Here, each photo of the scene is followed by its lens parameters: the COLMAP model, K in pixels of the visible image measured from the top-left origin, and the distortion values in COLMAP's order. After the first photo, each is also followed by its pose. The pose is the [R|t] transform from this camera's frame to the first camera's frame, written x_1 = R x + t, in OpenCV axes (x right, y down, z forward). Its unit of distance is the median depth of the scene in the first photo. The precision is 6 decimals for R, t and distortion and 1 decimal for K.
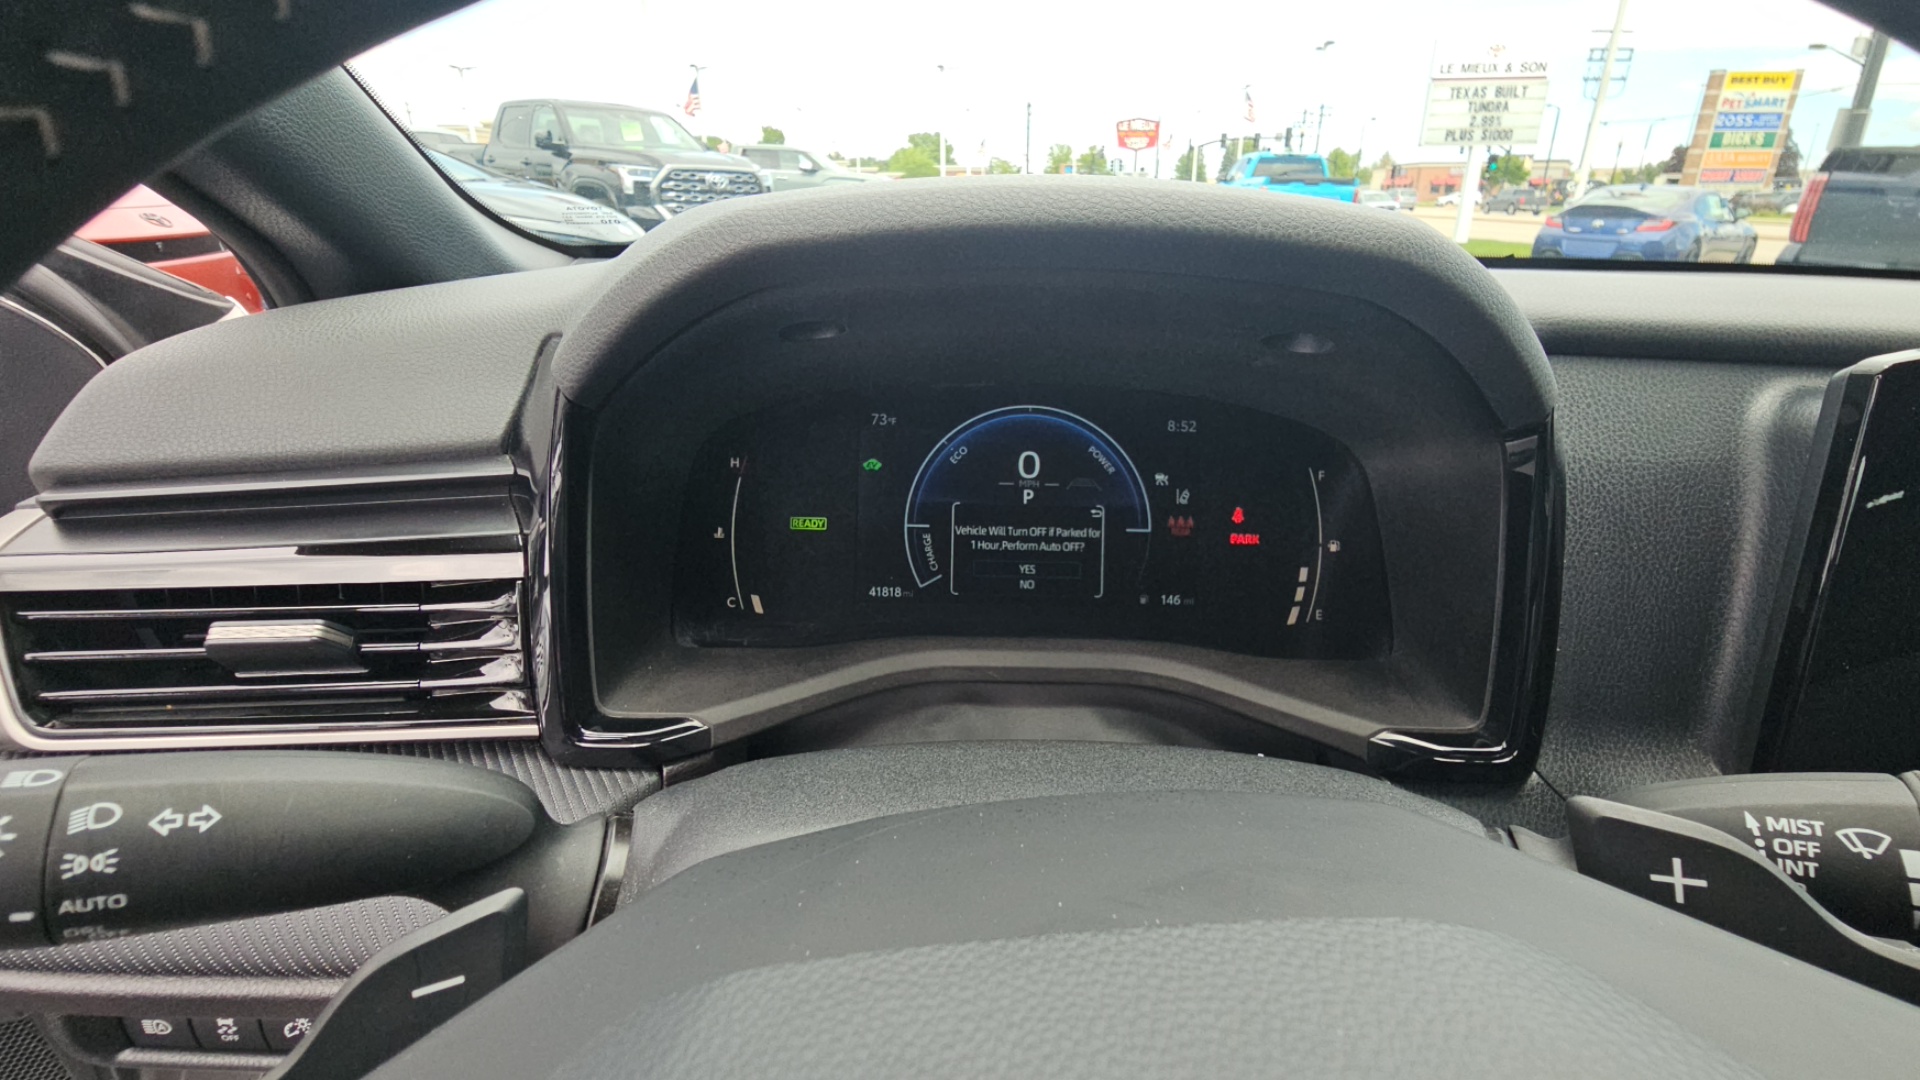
lens RADIAL K [[860.0, 0, 982.1], [0, 860.0, 550.0], [0, 0, 1]] dist [0.008591, -0.007128]
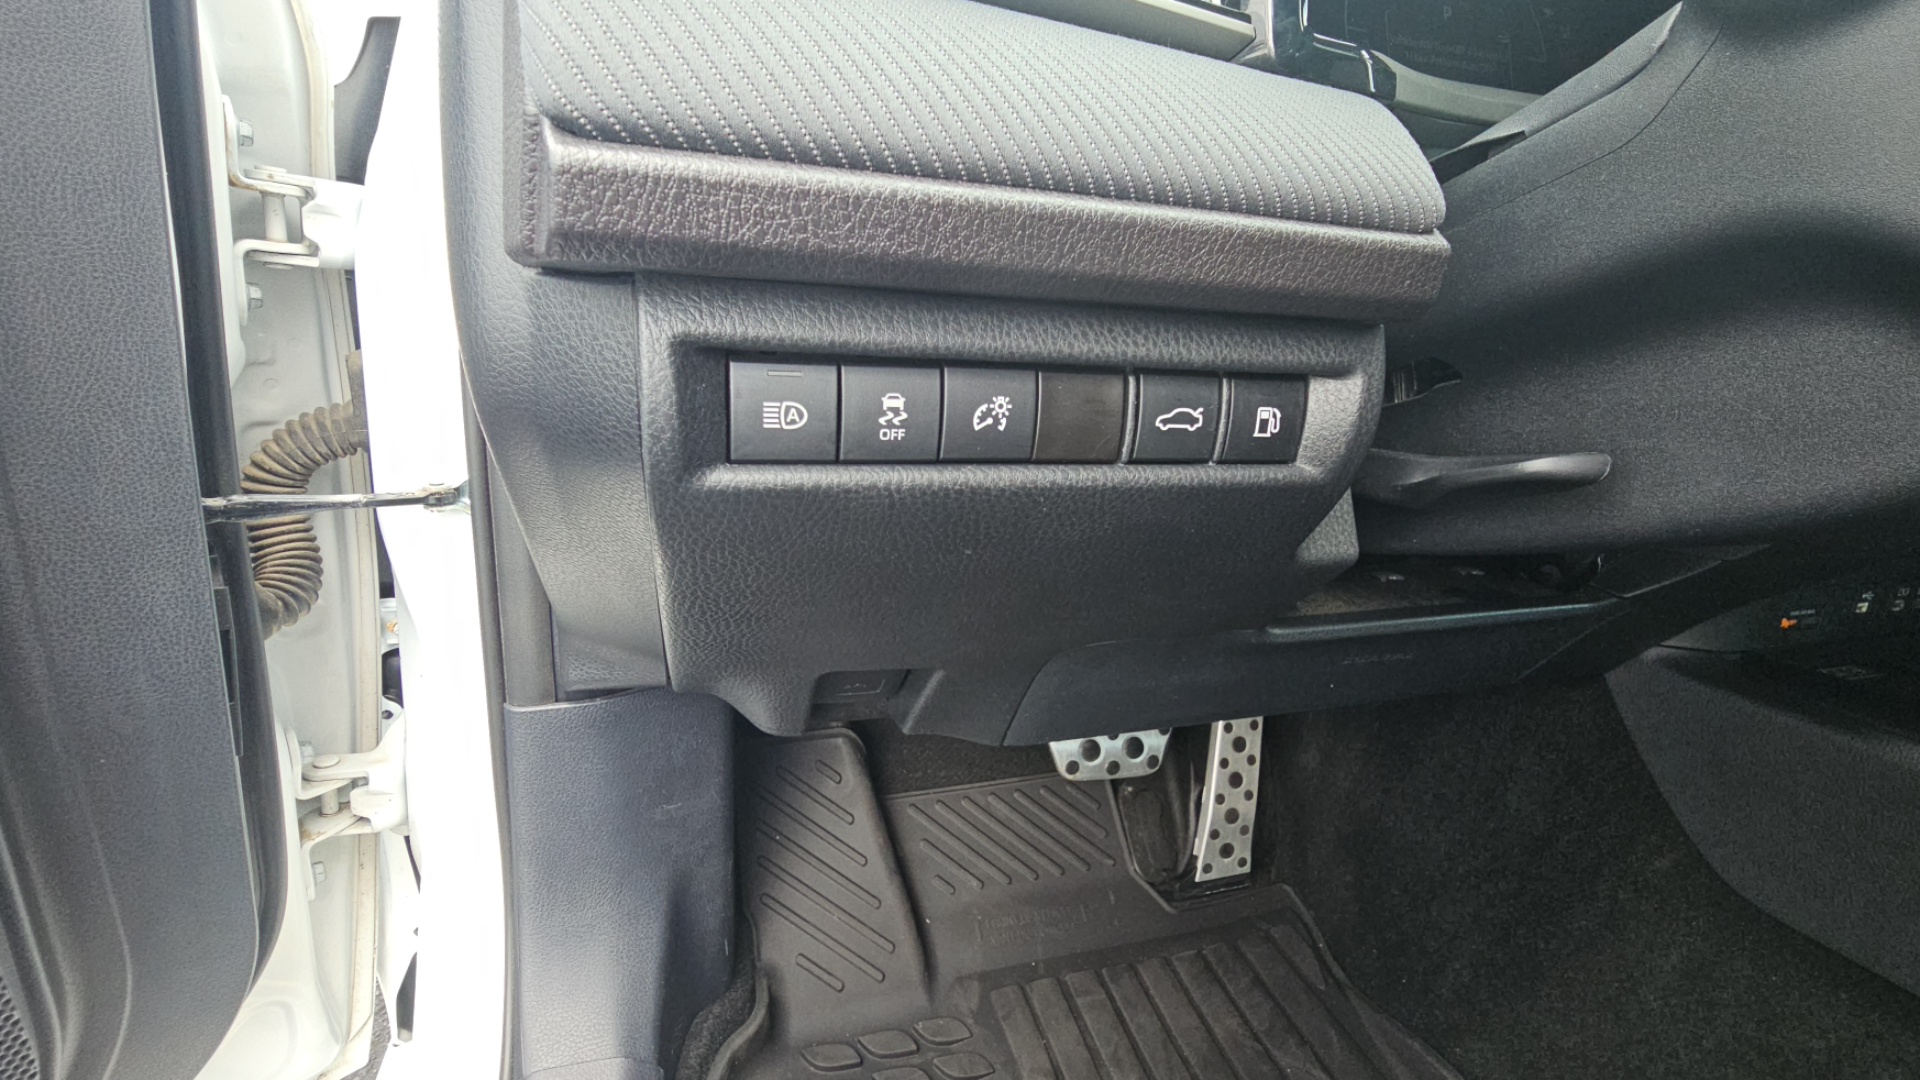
lens RADIAL K [[860.0, 0, 974.6], [0, 860.0, 544.5], [0, 0, 1]] dist [0.008591, -0.007128]
pose [[0.951827, -0.064414, 0.299795, -0.775910], [0.076597, 0.996639, -0.029052, 0.515494], [-0.296916, 0.050616, 0.953561, 0.265549]]
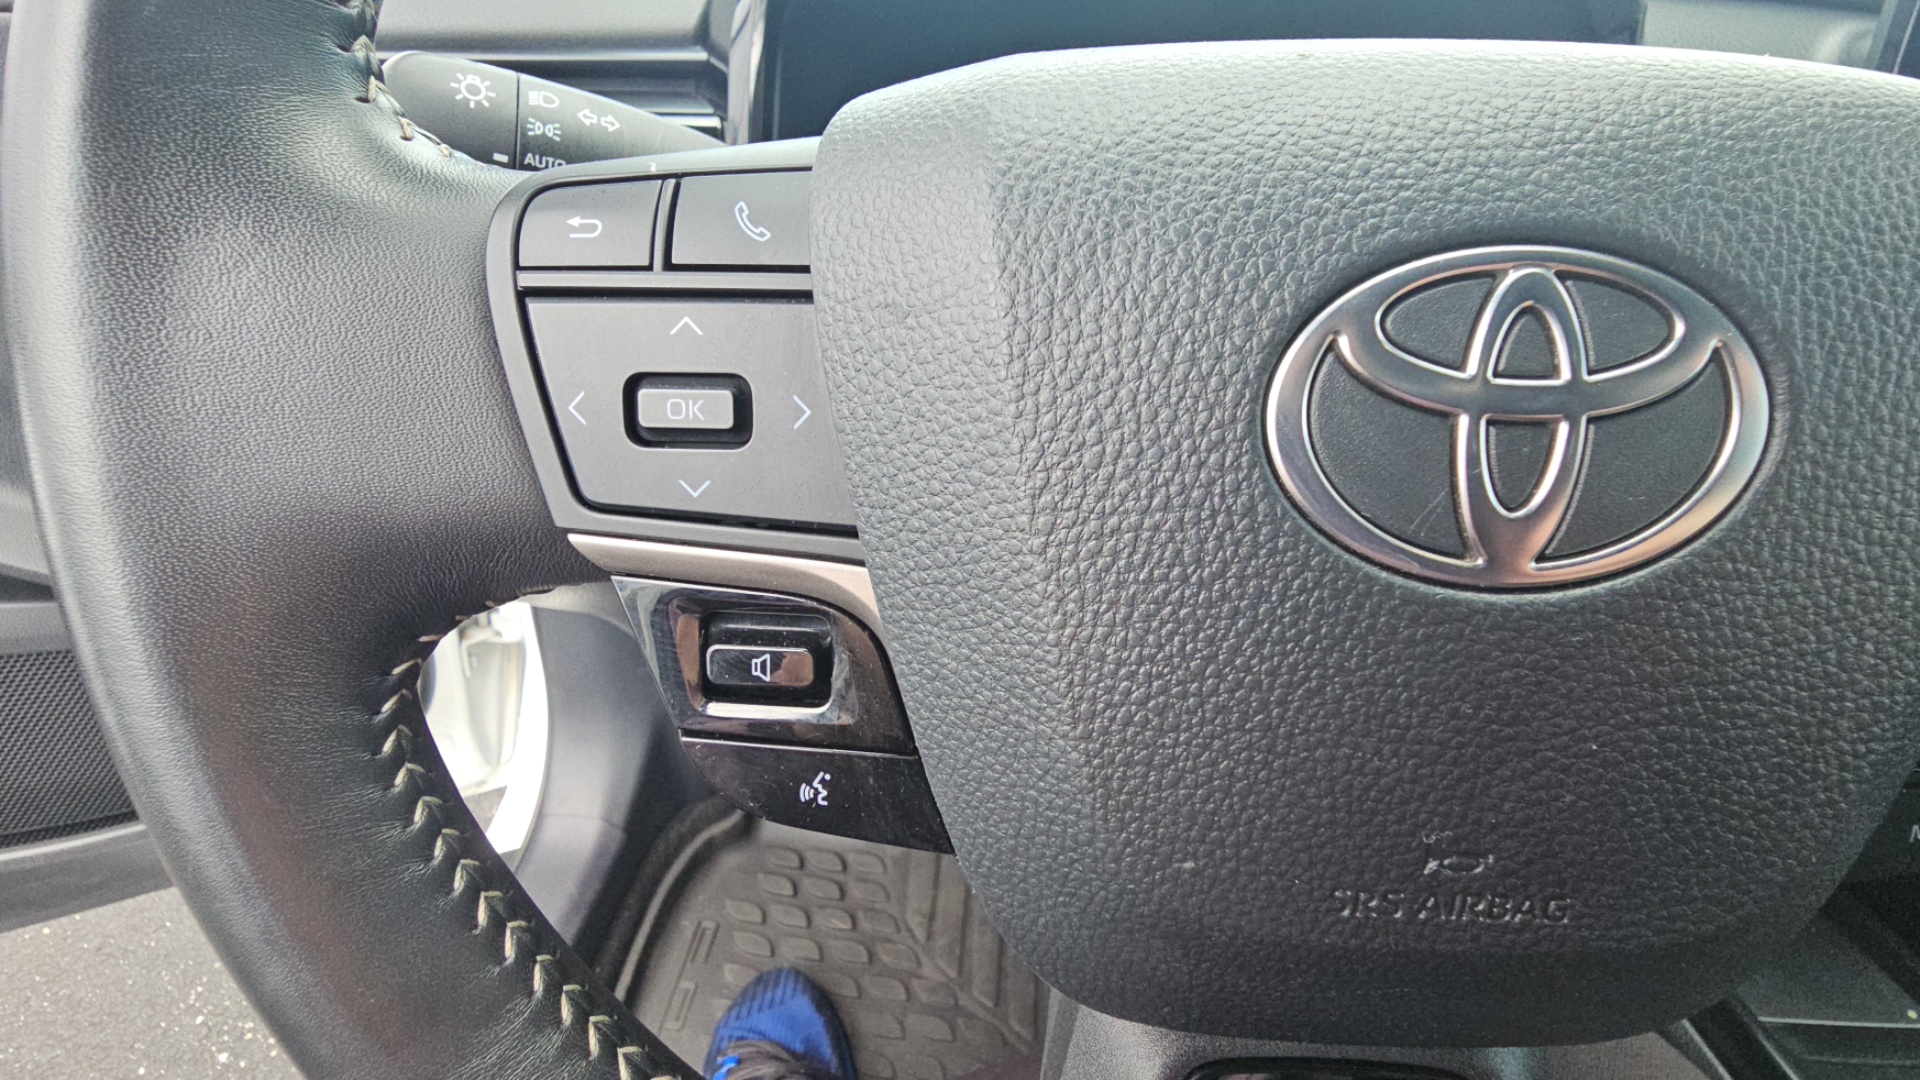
lens RADIAL K [[860.0, 0, 974.3], [0, 860.0, 544.1], [0, 0, 1]] dist [0.008591, -0.007128]
pose [[0.998672, 0.048055, -0.018596, -0.108640], [-0.045312, 0.990850, 0.127135, 0.294195], [0.024535, -0.126123, 0.991711, -0.152593]]
